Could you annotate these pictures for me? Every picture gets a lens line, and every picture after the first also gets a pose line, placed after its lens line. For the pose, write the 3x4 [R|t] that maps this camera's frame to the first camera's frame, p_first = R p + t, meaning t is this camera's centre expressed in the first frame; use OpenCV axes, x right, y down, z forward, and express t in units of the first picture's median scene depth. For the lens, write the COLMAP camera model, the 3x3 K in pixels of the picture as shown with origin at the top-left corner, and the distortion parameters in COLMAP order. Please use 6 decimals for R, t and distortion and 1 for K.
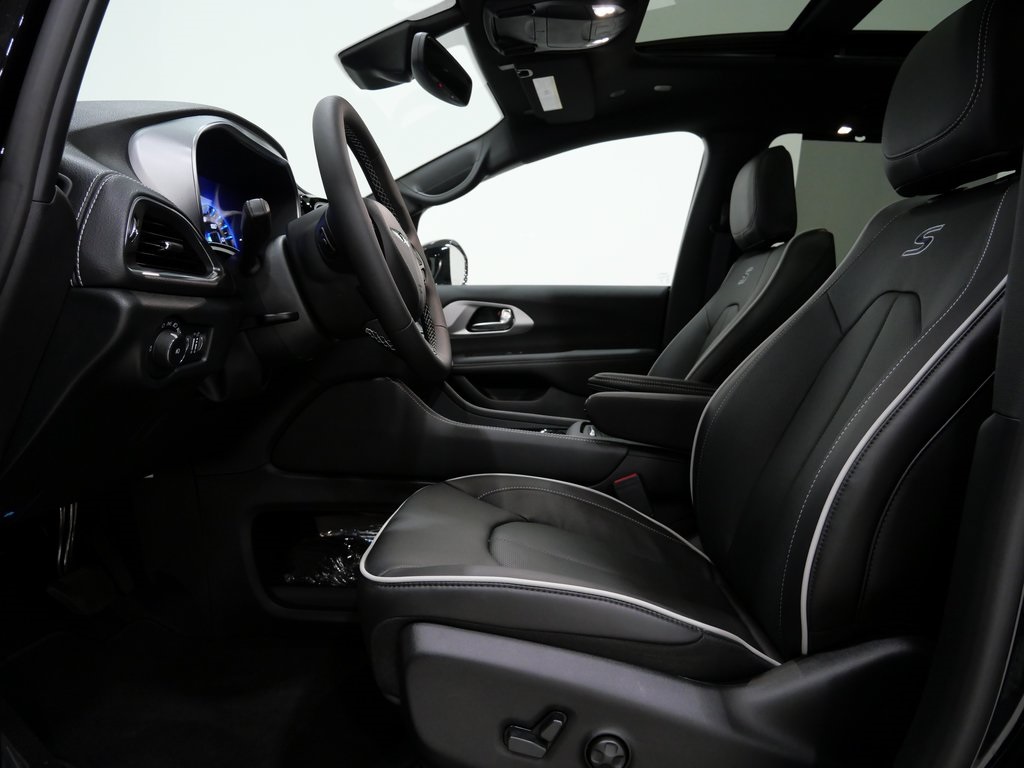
lens RADIAL K [[735.3, 0, 514.5], [0, 735.3, 385.9], [0, 0, 1]] dist [-0.025143, 0.007149]
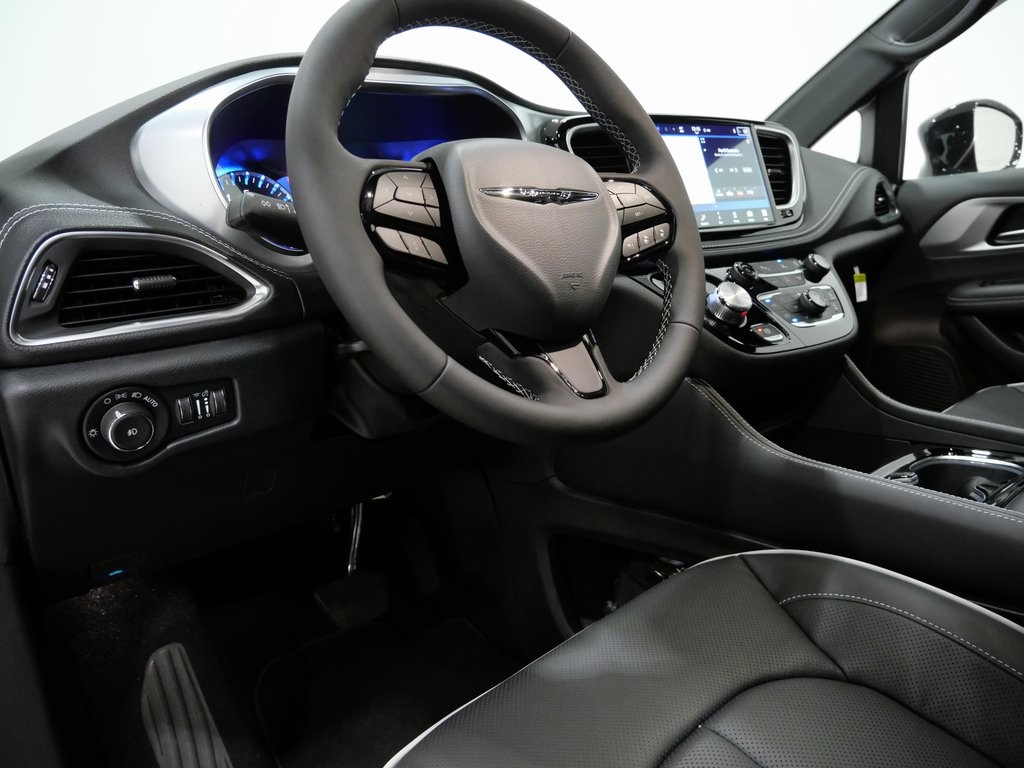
lens RADIAL K [[735.3, 0, 511.0], [0, 735.3, 380.0], [0, 0, 1]] dist [-0.025143, 0.007149]
pose [[0.697918, 0.059080, -0.713736, 0.116716], [0.044236, 0.991133, 0.125297, -0.060427], [0.714810, -0.119020, 0.689116, 0.264396]]
